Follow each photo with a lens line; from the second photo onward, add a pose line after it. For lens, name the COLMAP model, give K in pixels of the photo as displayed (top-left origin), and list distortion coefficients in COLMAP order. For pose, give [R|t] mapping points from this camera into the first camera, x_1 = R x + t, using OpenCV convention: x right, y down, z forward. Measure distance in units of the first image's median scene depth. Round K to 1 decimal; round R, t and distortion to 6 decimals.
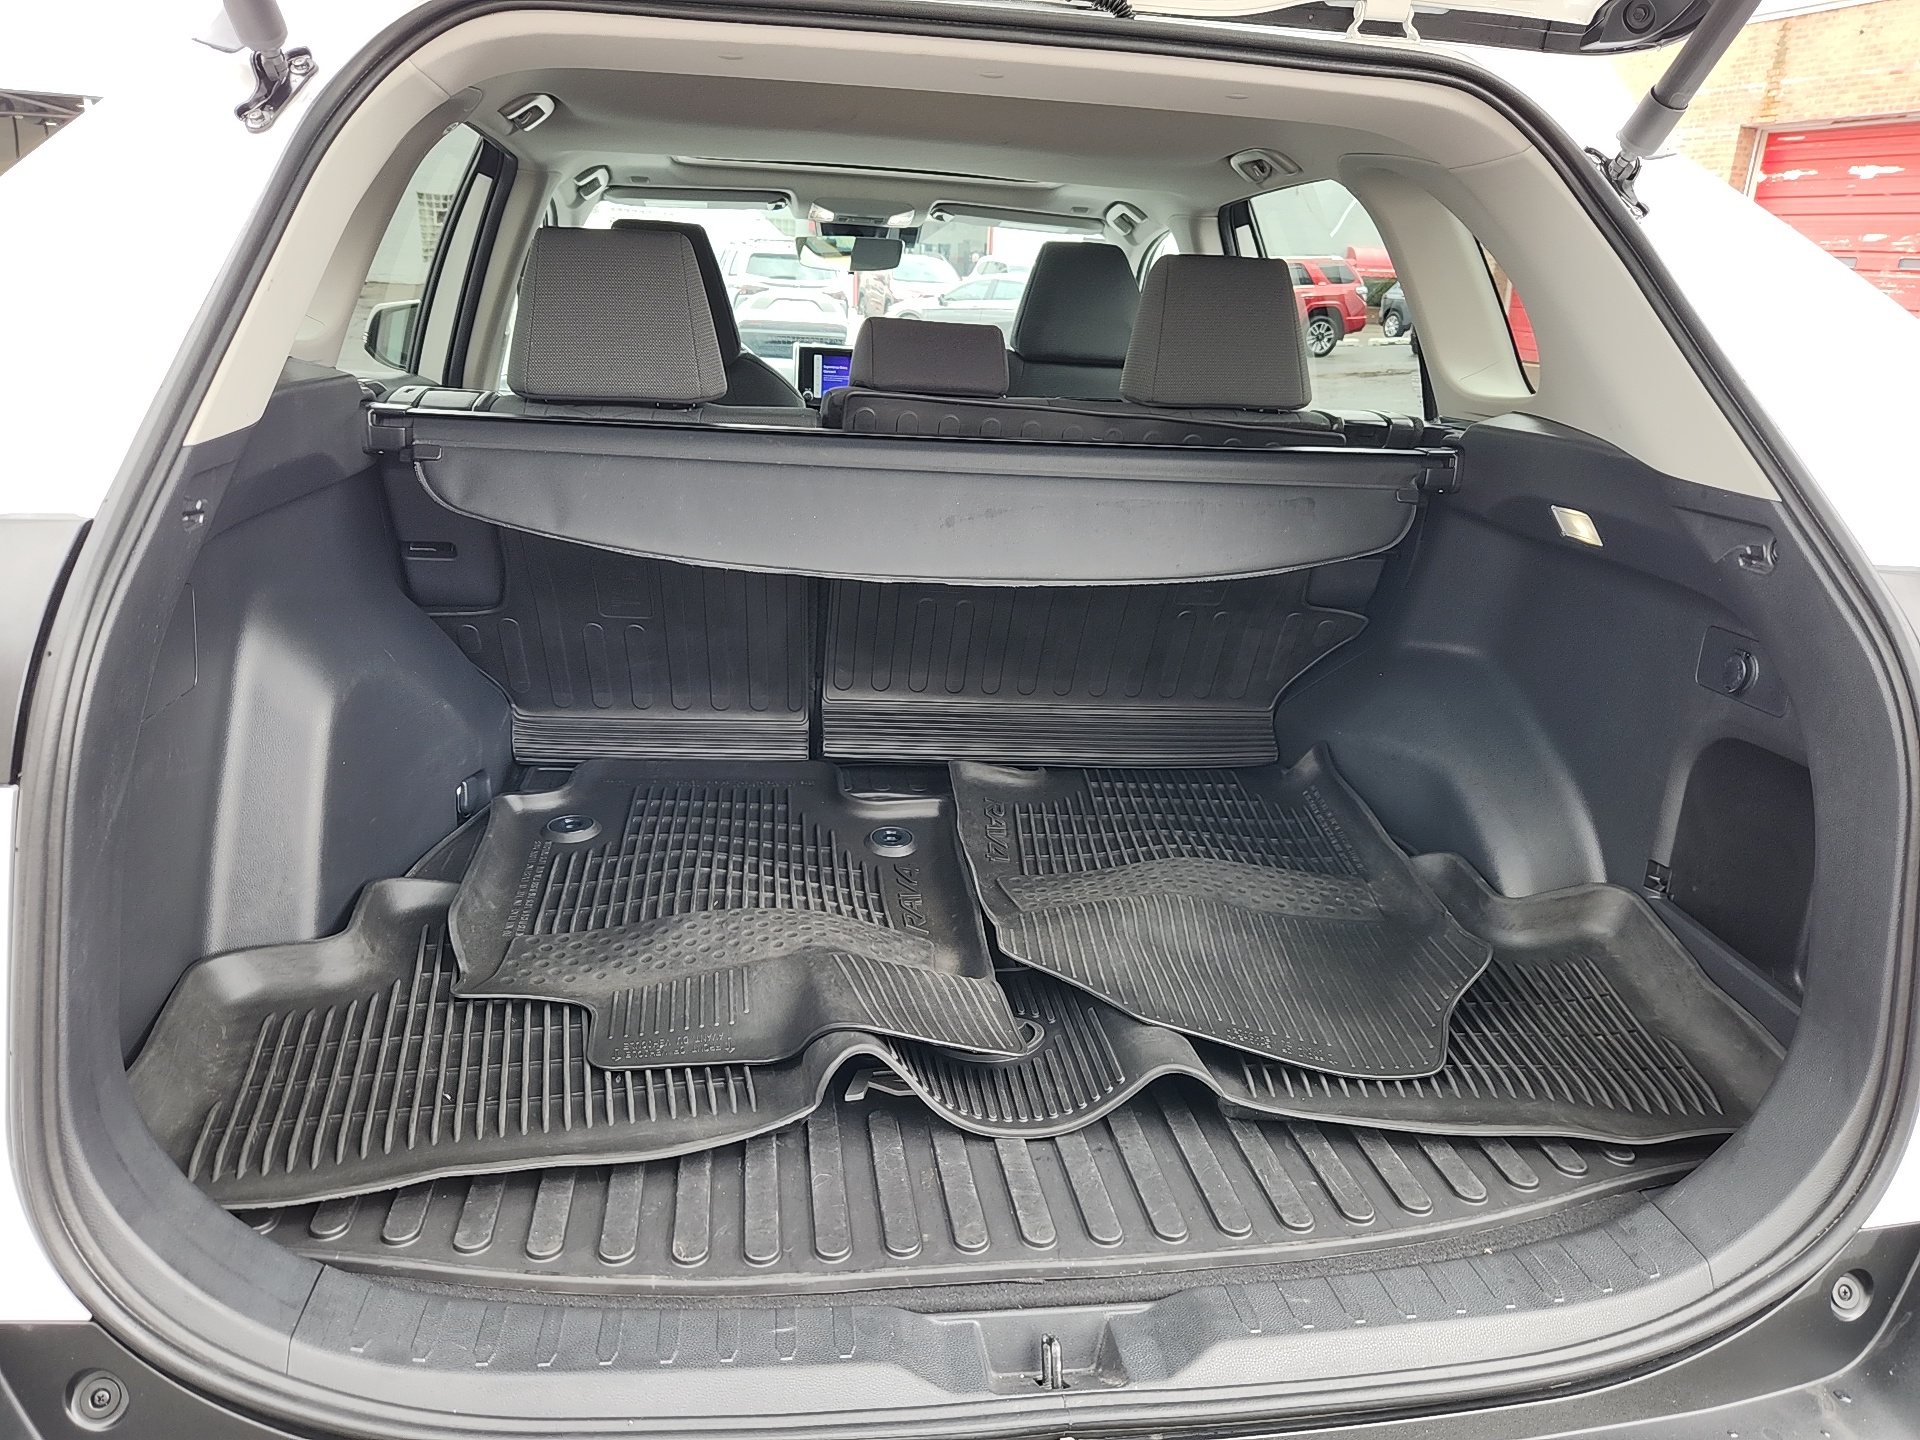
lens RADIAL K [[1374.9, 0, 981.0], [0, 1374.9, 714.5], [0, 0, 1]] dist [0.074584, -0.070279]
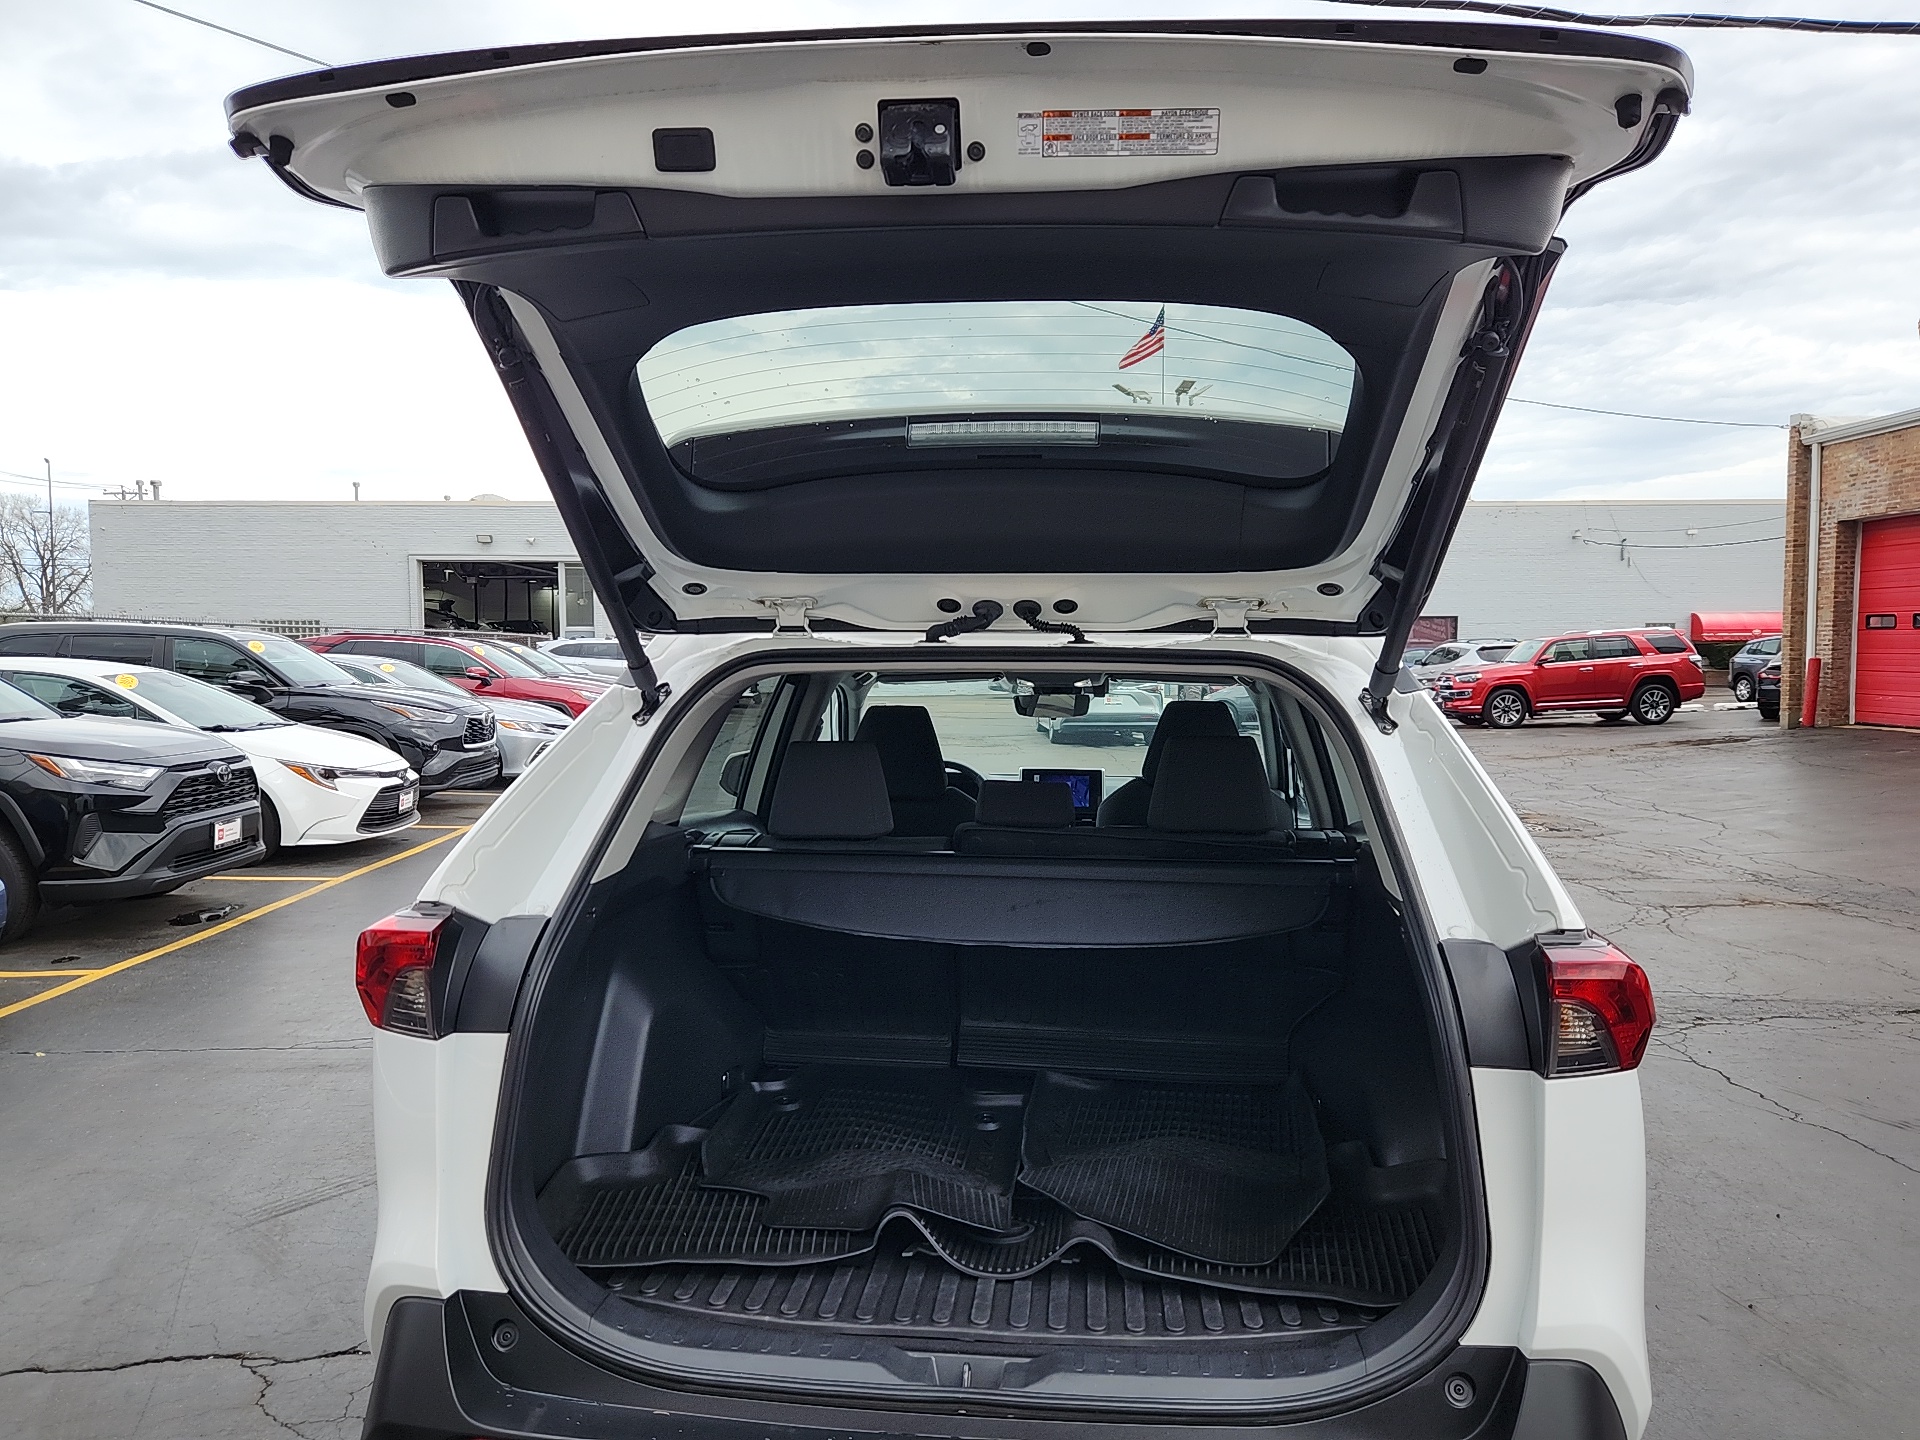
lens RADIAL K [[1374.9, 0, 981.0], [0, 1374.9, 714.5], [0, 0, 1]] dist [0.074584, -0.070279]
pose [[0.969664, -0.038752, -0.241351, 0.403790], [-0.026347, 0.965033, -0.260802, 0.075219], [0.243018, 0.259249, 0.934736, -0.687098]]
